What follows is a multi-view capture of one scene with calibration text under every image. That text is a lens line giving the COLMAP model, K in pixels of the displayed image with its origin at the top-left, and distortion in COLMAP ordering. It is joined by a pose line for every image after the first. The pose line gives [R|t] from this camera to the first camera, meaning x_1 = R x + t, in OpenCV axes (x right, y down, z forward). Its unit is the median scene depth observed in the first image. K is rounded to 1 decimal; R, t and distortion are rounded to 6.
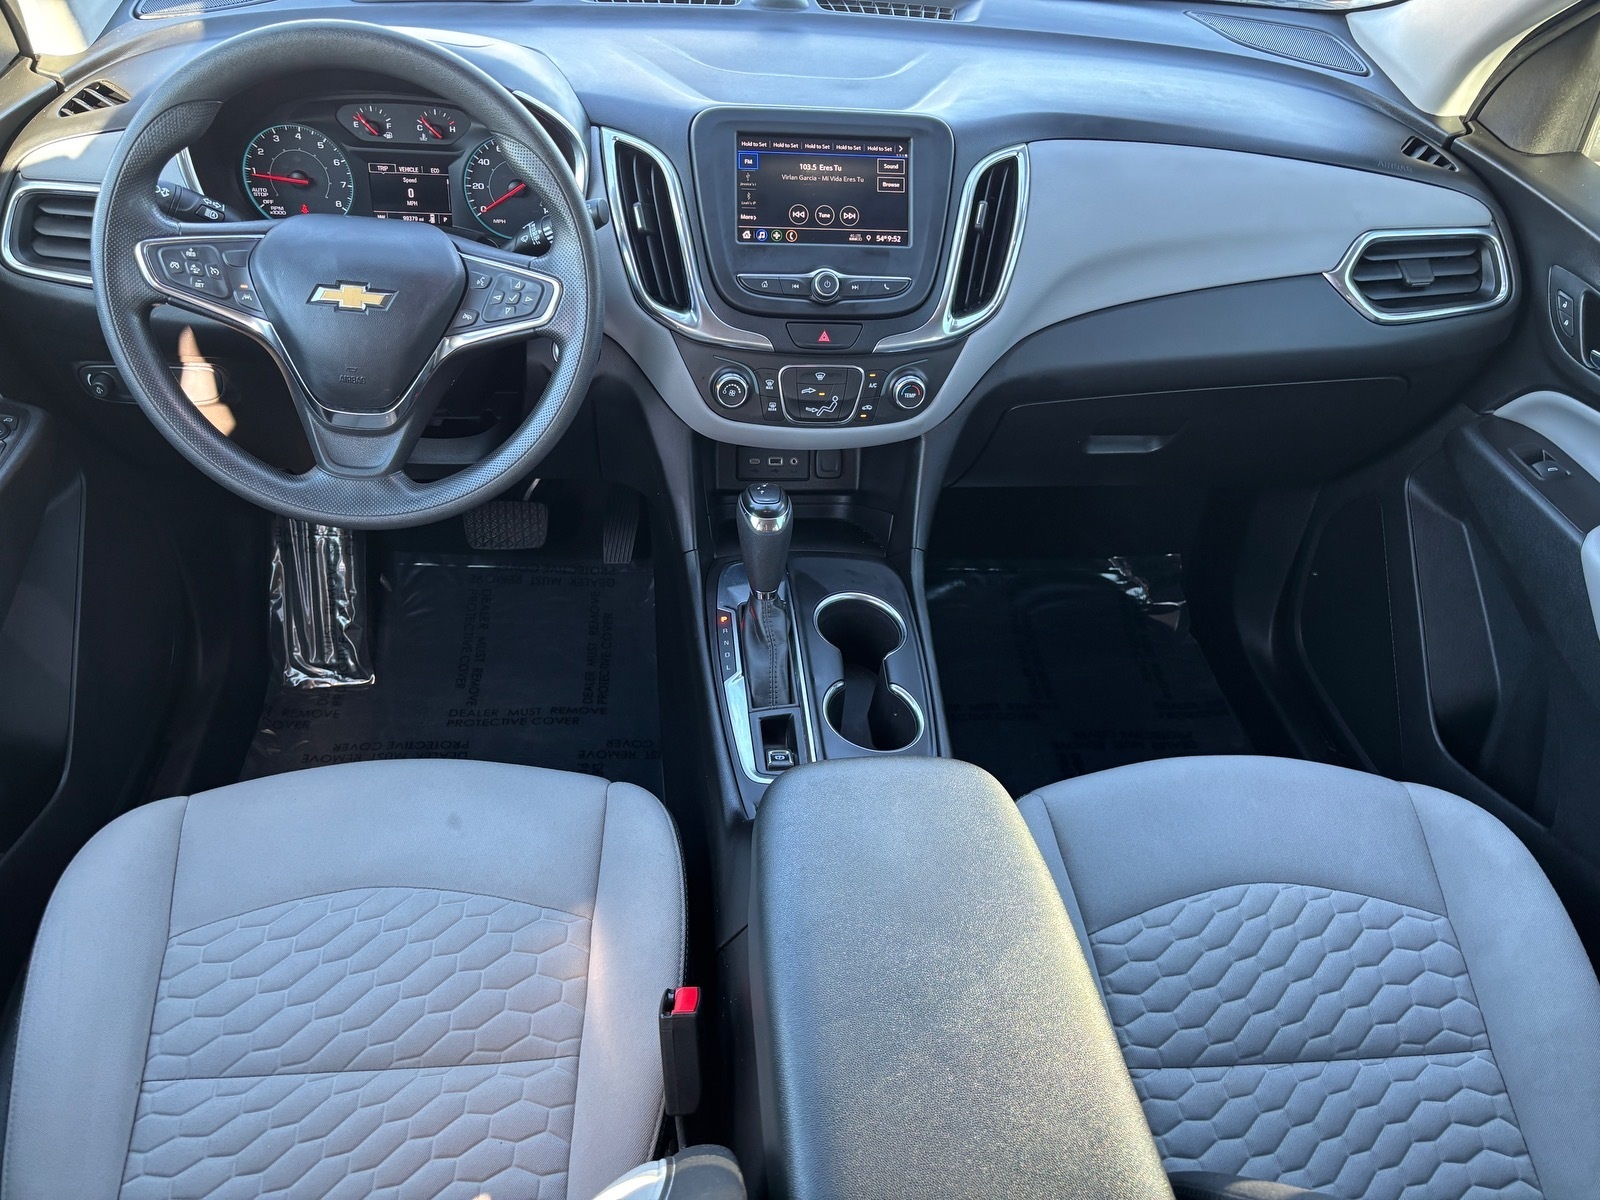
lens RADIAL K [[1247.2, 0, 800.0], [0, 1247.2, 600.0], [0, 0, 1]] dist [-0.001205, 0.046836]
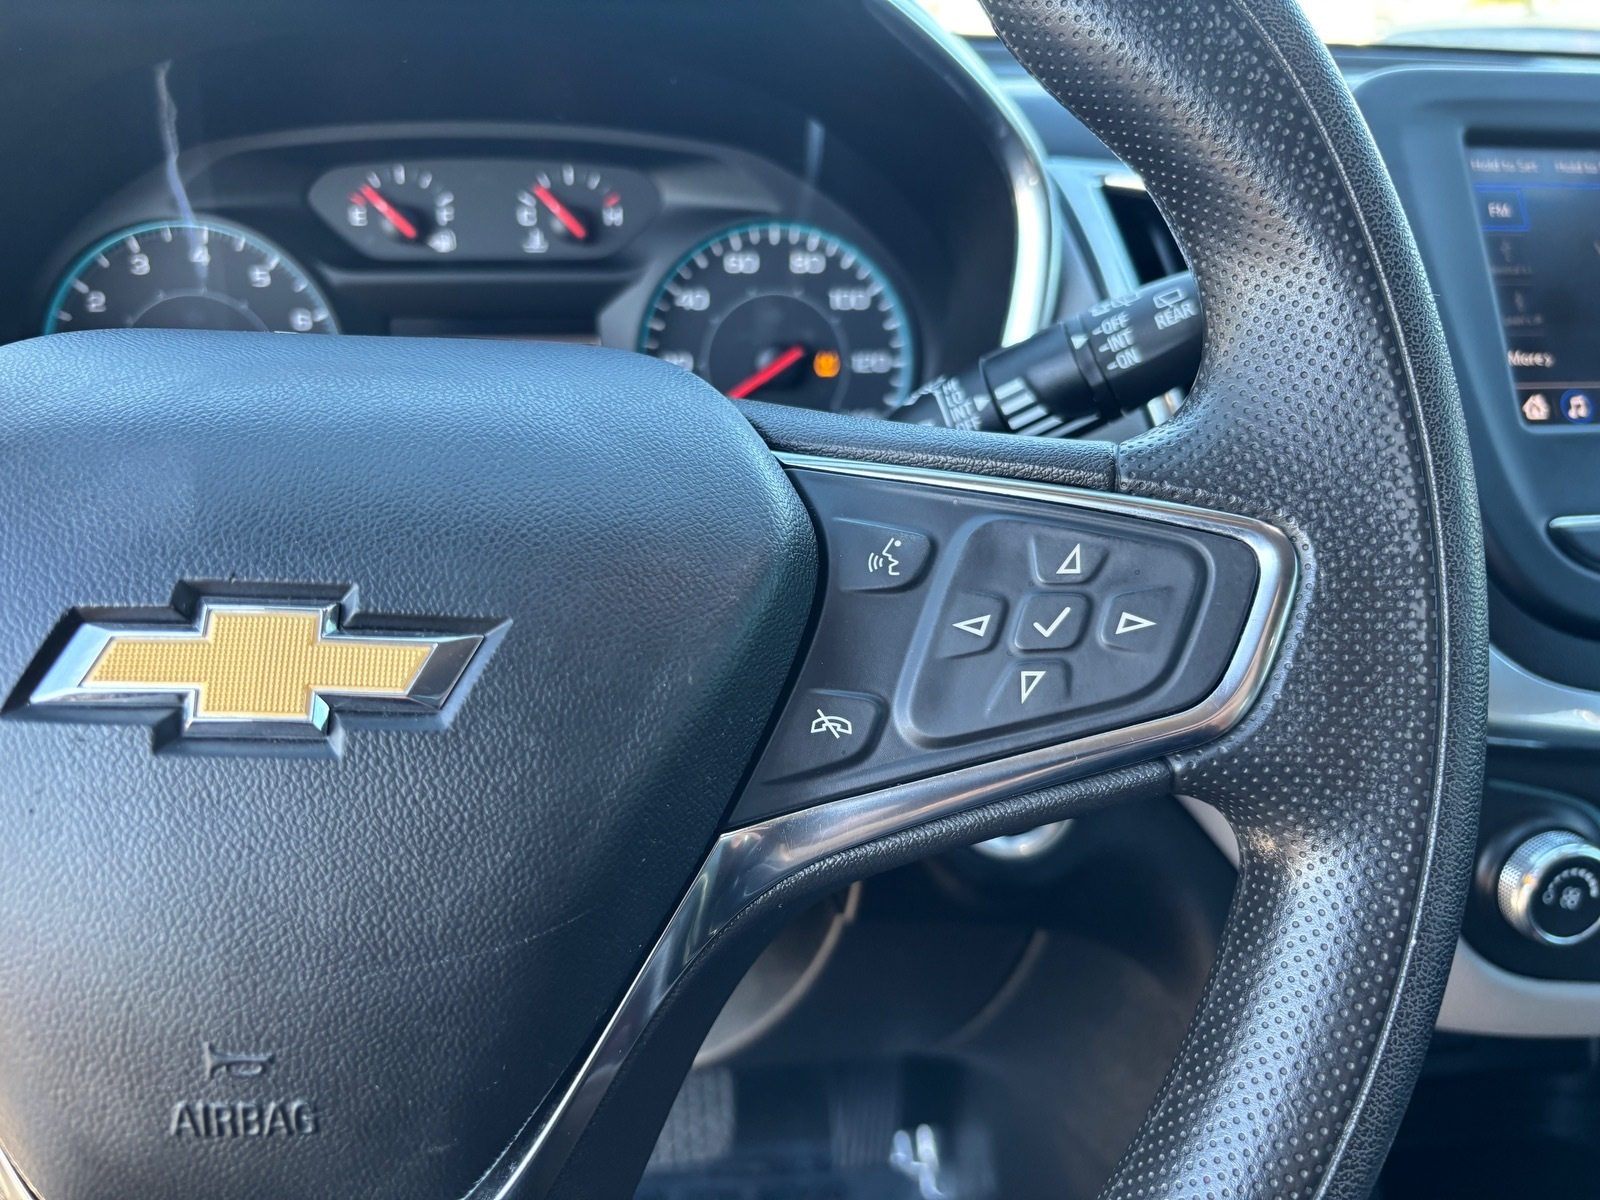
lens RADIAL K [[1236.4, 0, 800.0], [0, 1236.4, 600.0], [0, 0, 1]] dist [0.004152, -0.029808]
pose [[0.997965, -0.063600, -0.004616, -0.270333], [0.059848, 0.959160, -0.276462, -0.191648], [0.022010, 0.275623, 0.961014, 0.802108]]
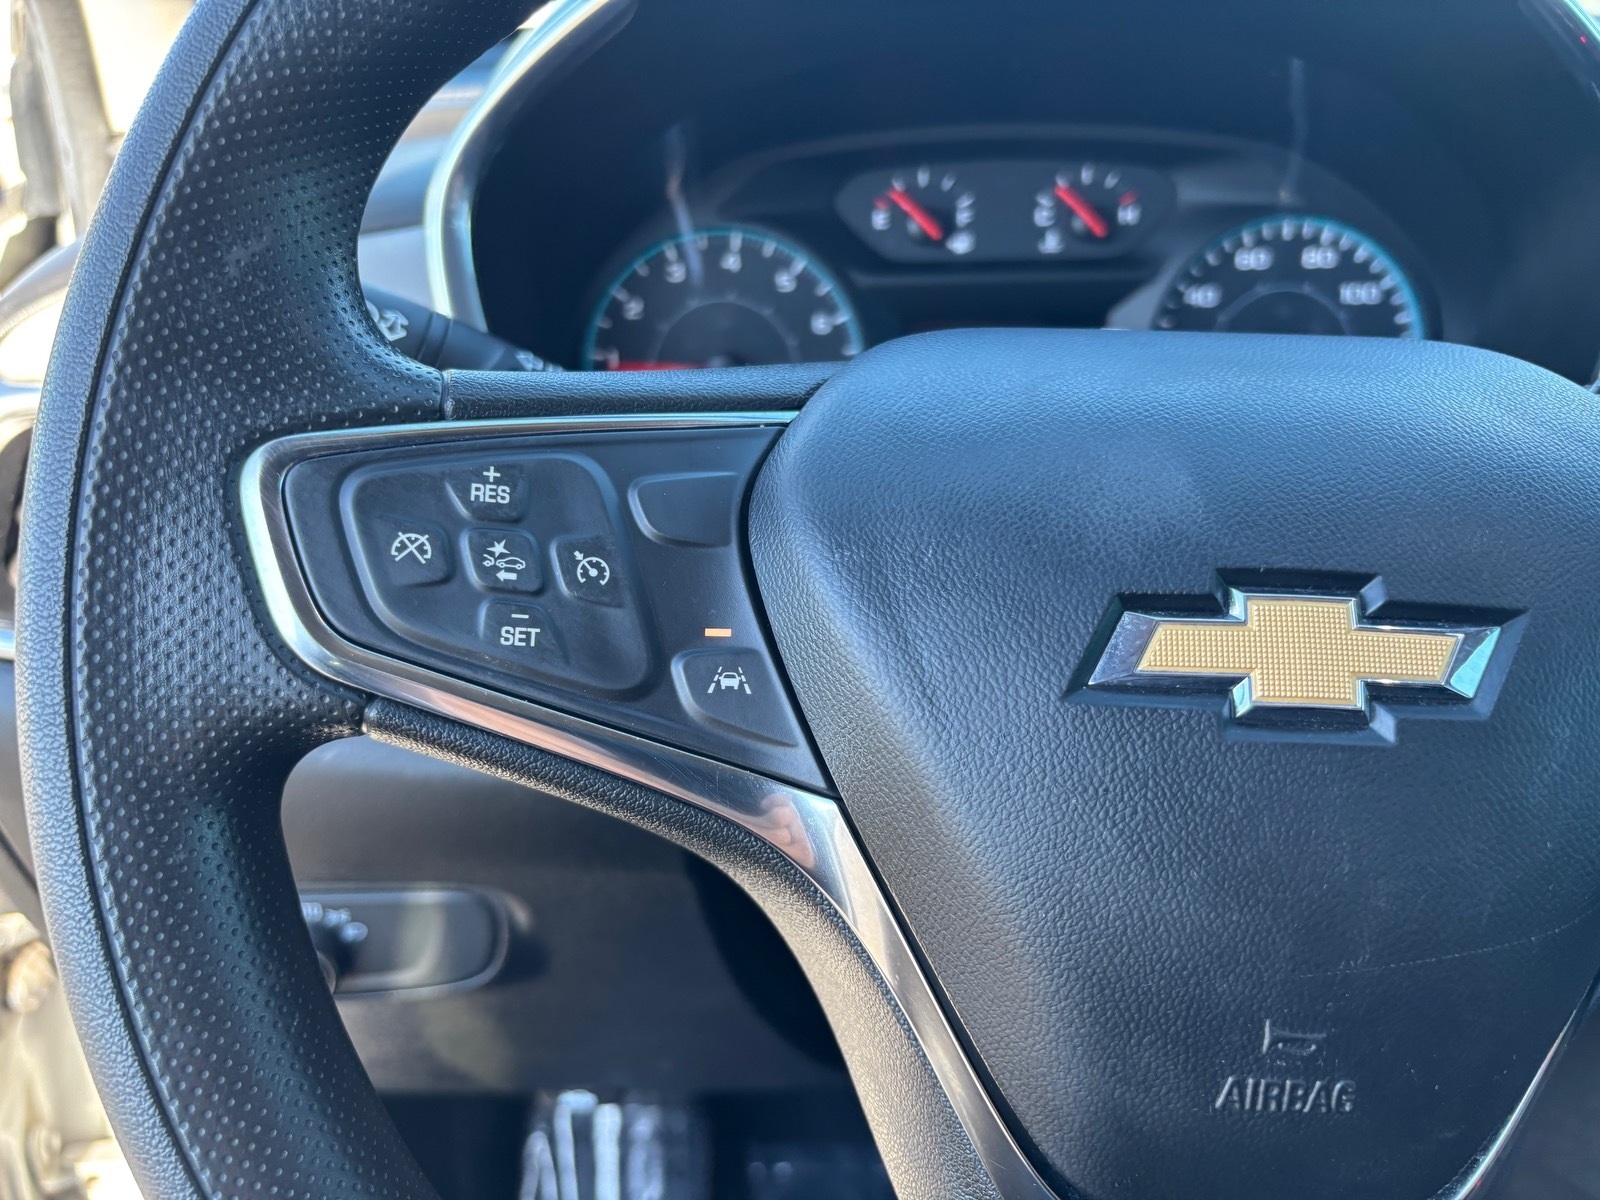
lens RADIAL K [[1239.1, 0, 807.7], [0, 1239.1, 610.3], [0, 0, 1]] dist [-0.005356, 0.002828]
pose [[0.991516, -0.053447, -0.118486, -0.397234], [0.018931, 0.961210, -0.275168, -0.193751], [0.128597, 0.270591, 0.954067, 0.789059]]
